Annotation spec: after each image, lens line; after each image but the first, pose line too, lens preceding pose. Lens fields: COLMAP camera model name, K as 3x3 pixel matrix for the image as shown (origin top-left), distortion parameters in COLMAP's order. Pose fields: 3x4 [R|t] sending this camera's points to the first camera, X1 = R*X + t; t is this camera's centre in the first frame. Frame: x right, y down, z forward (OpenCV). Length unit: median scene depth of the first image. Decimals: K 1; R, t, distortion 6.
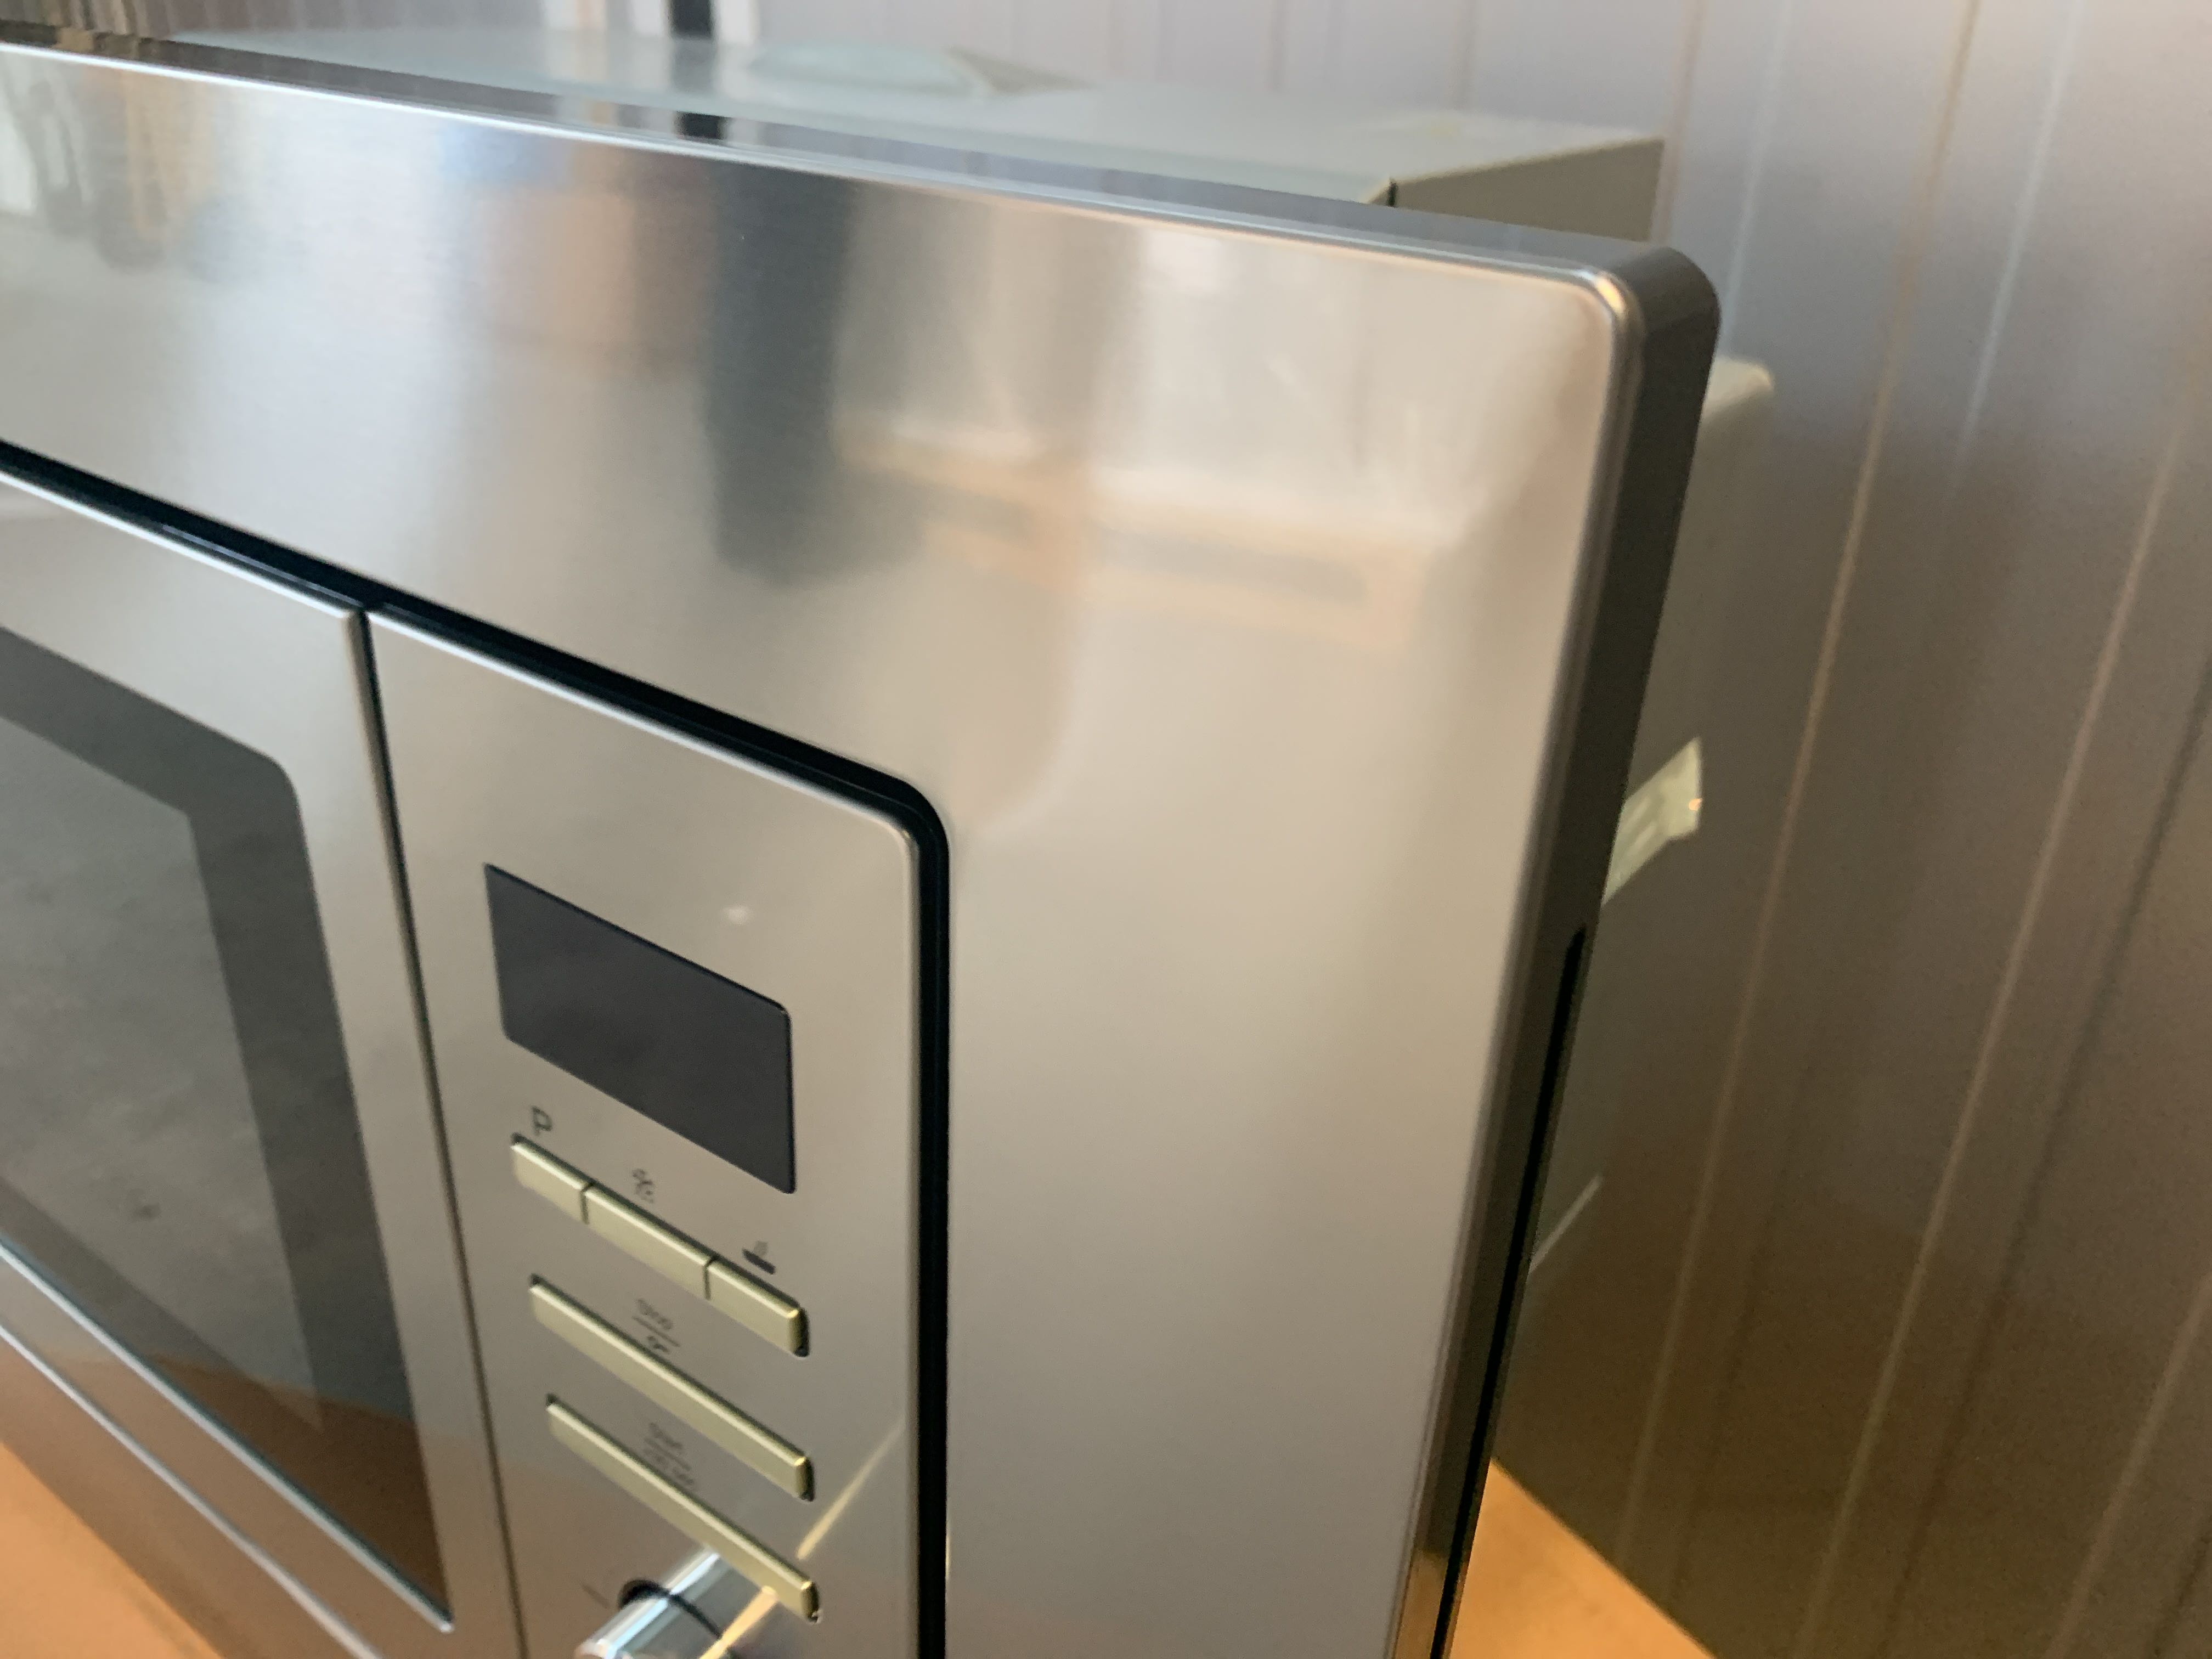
lens RADIAL K [[1753.9, 0, 1106.0], [0, 1753.9, 829.5], [0, 0, 1]] dist [-0.005229, -0.015090]
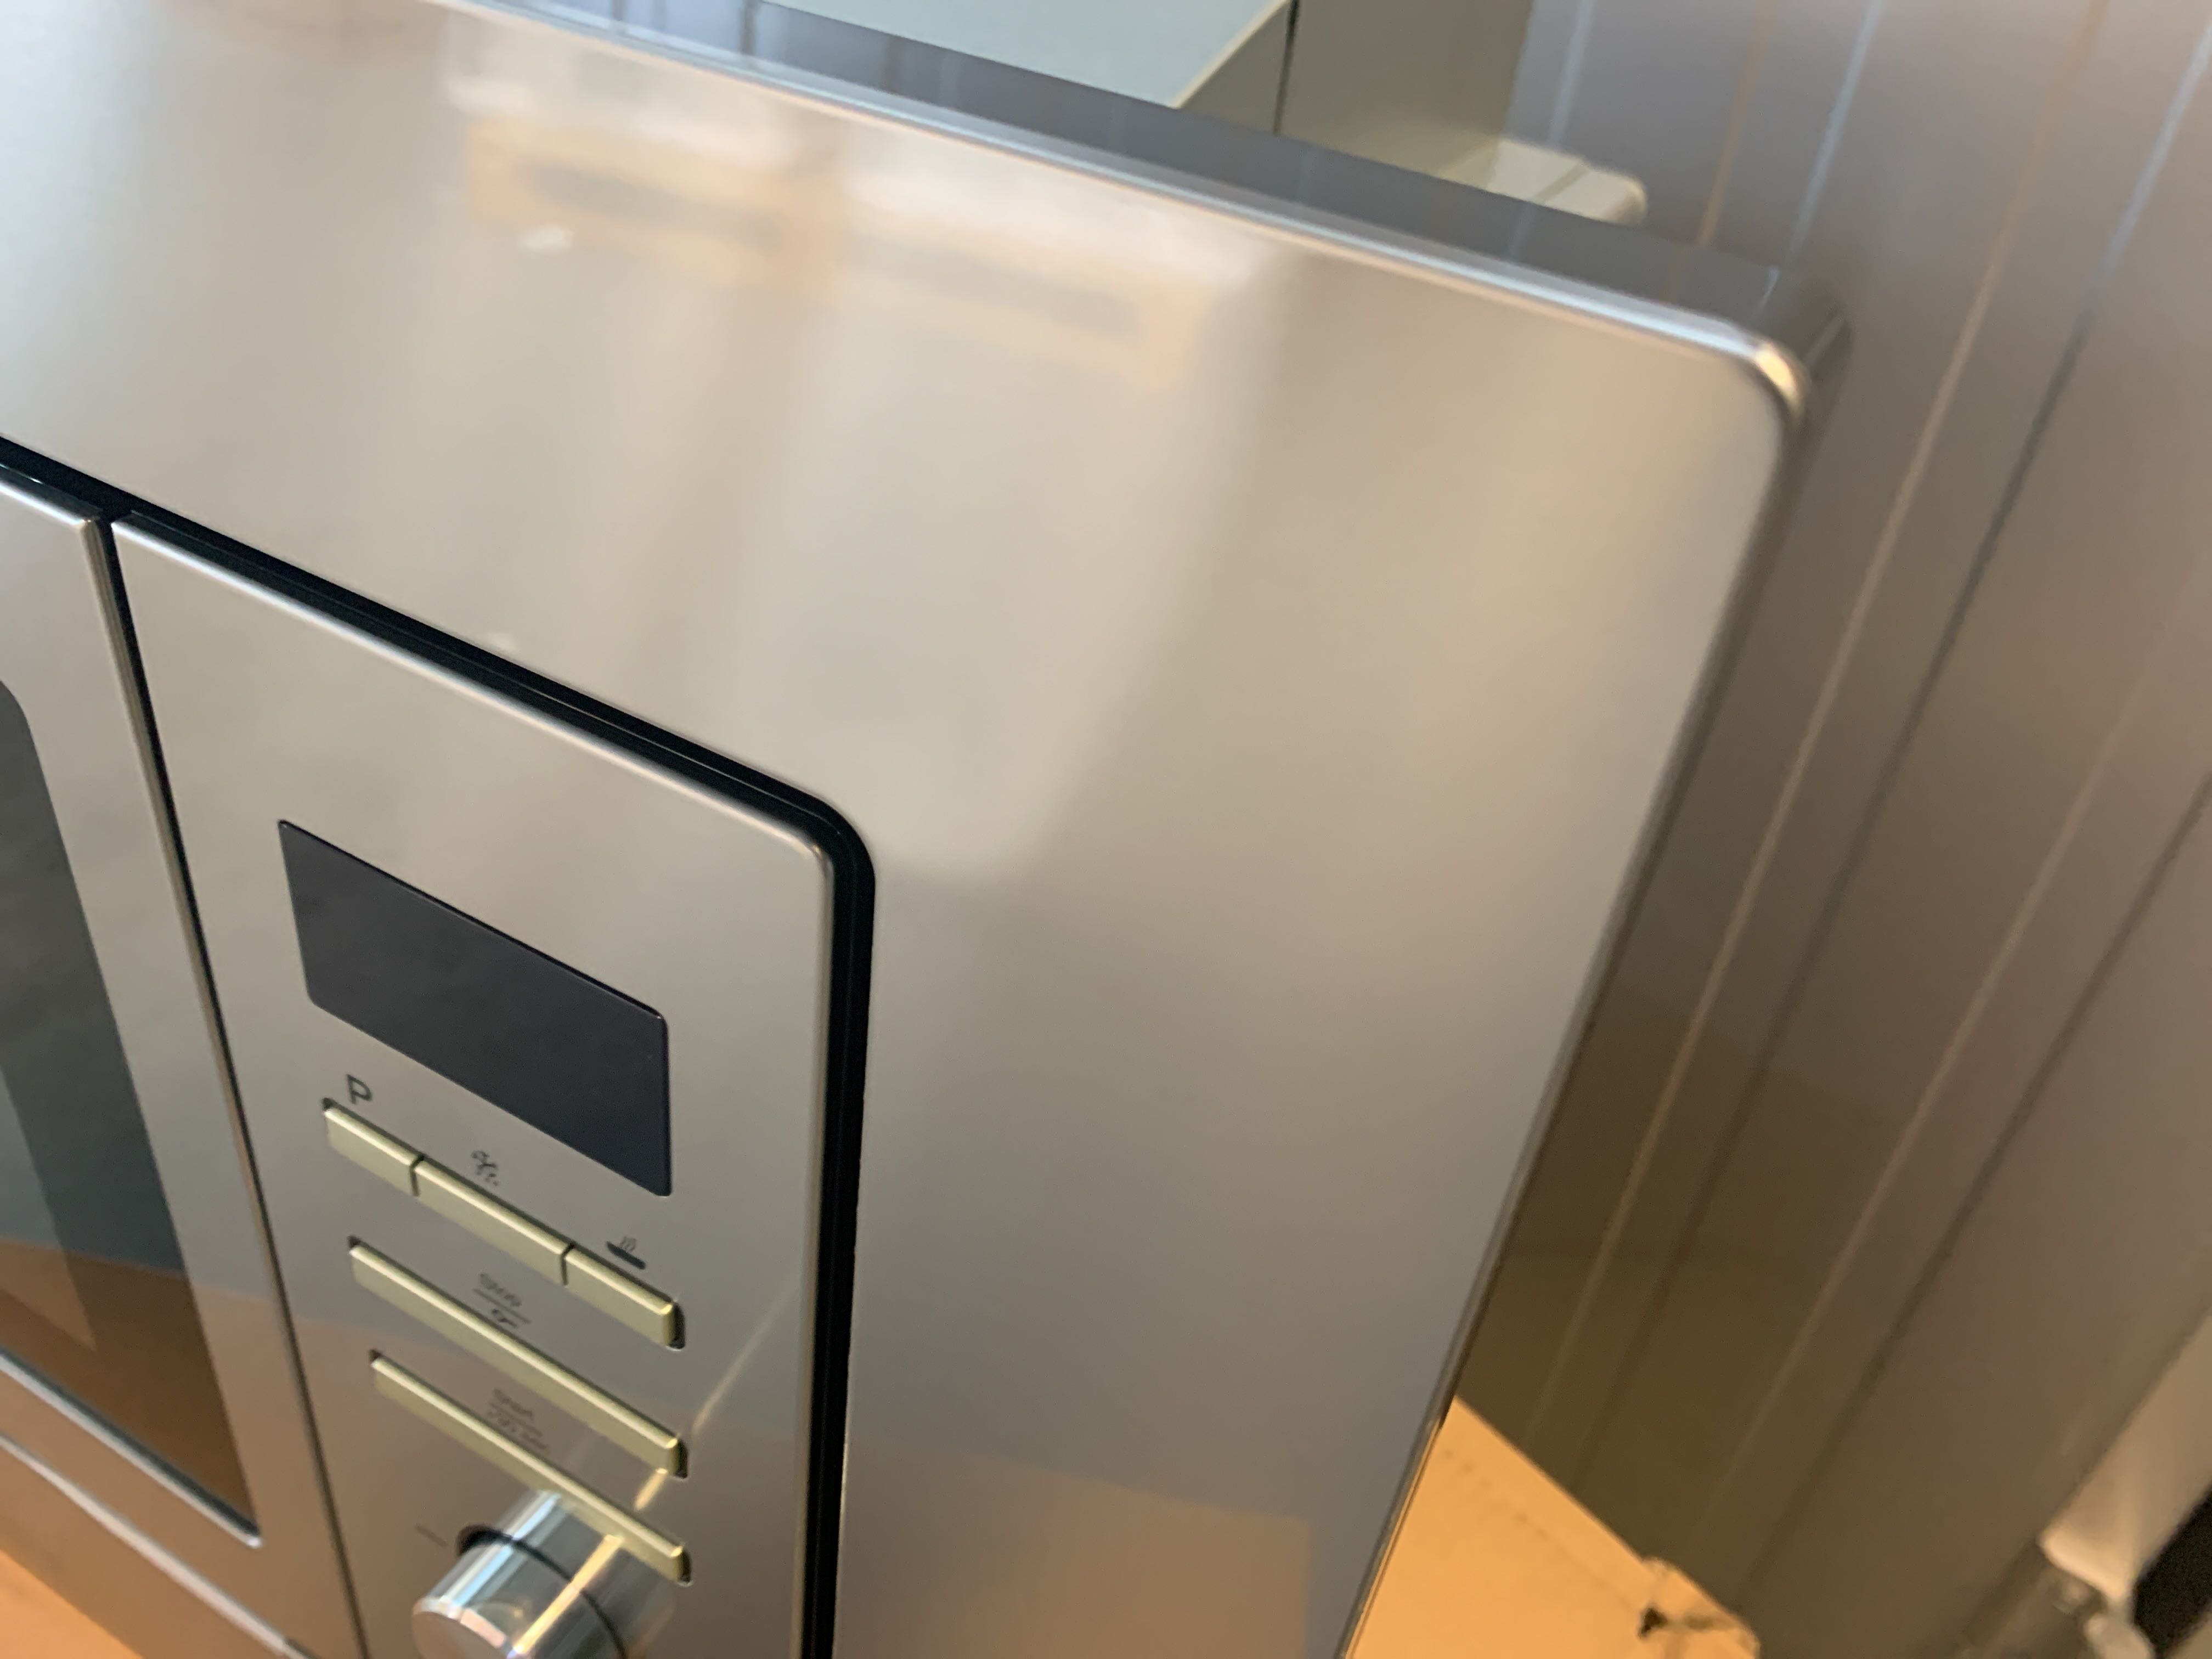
lens RADIAL K [[1753.1, 0, 1106.0], [0, 1753.1, 829.5], [0, 0, 1]] dist [-0.000357, 0.016550]
pose [[0.990863, -0.008502, 0.134605, -0.065927], [-0.012770, 0.987613, 0.156389, -0.107255], [-0.134267, -0.156679, 0.978480, 0.102020]]
